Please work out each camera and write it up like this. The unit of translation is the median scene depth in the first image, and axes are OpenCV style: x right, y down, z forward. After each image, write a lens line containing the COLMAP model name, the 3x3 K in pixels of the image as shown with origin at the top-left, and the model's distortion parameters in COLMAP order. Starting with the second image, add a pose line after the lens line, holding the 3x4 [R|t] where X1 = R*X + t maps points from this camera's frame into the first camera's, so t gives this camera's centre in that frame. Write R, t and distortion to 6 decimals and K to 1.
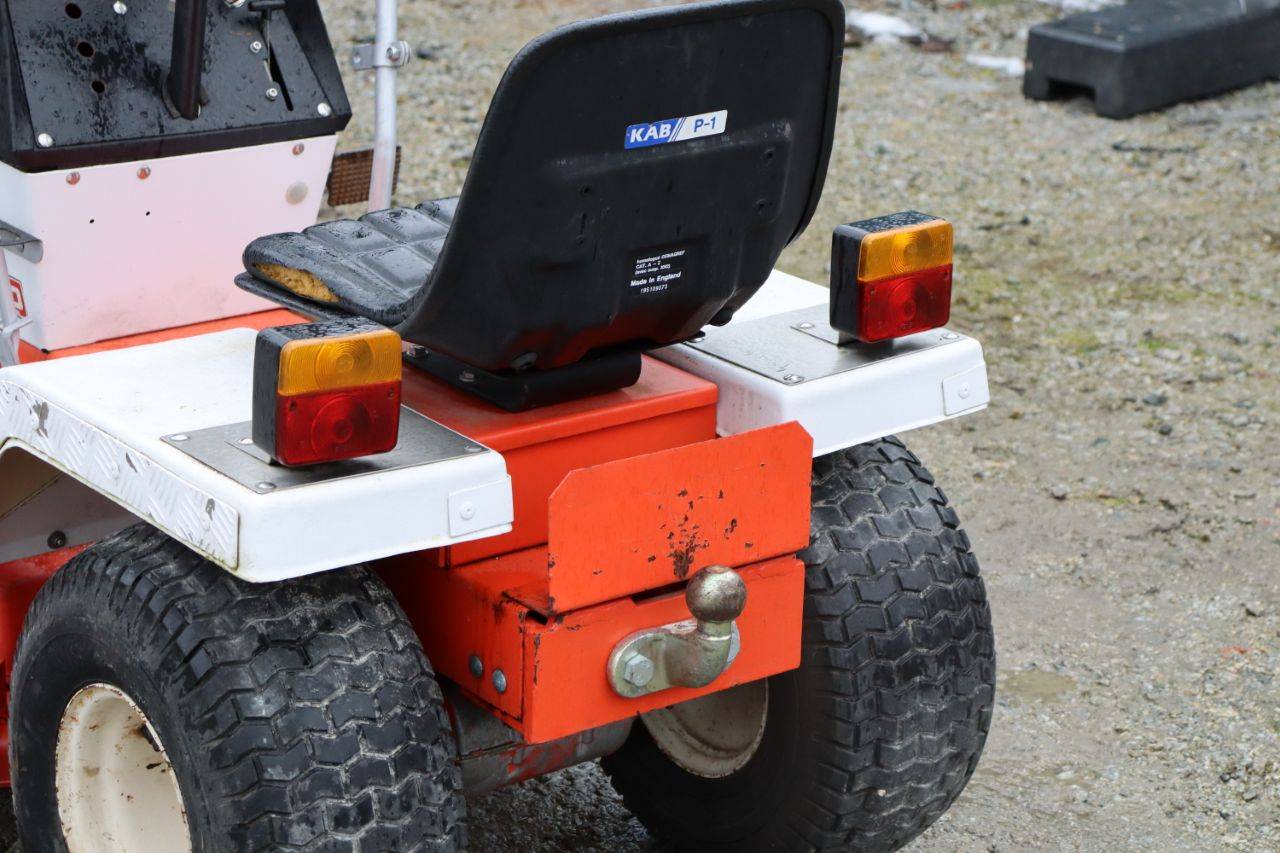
lens RADIAL K [[3105.7, 0, 639.8], [0, 3105.7, 433.8], [0, 0, 1]] dist [0.482926, 0.000000]
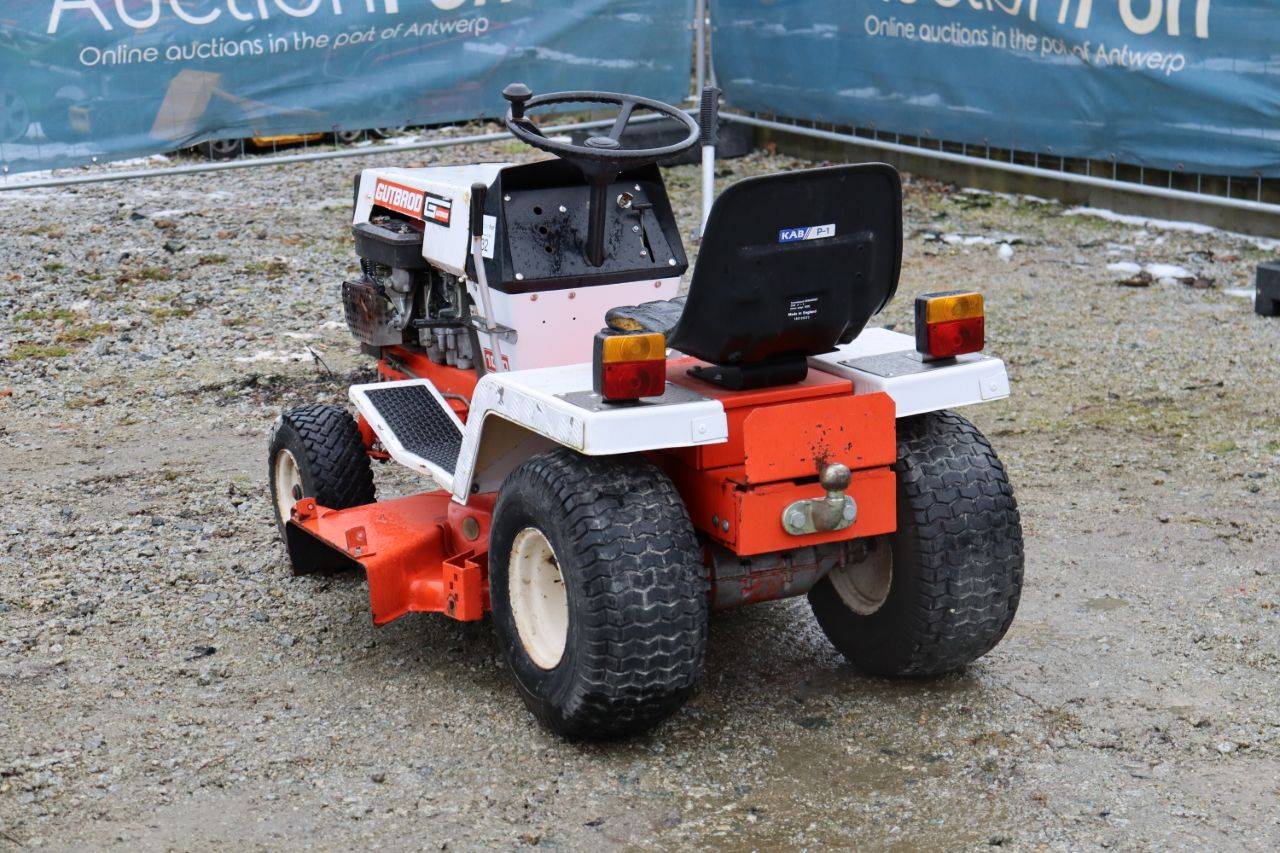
lens RADIAL K [[2875.1, 0, 640.2], [0, 2875.1, 422.7], [0, 0, 1]] dist [0.483934, 0.000000]
pose [[0.981392, -0.011211, -0.191686, 0.225821], [-0.011123, 0.993298, -0.115043, 0.204515], [0.191691, 0.115035, 0.974690, -0.689450]]
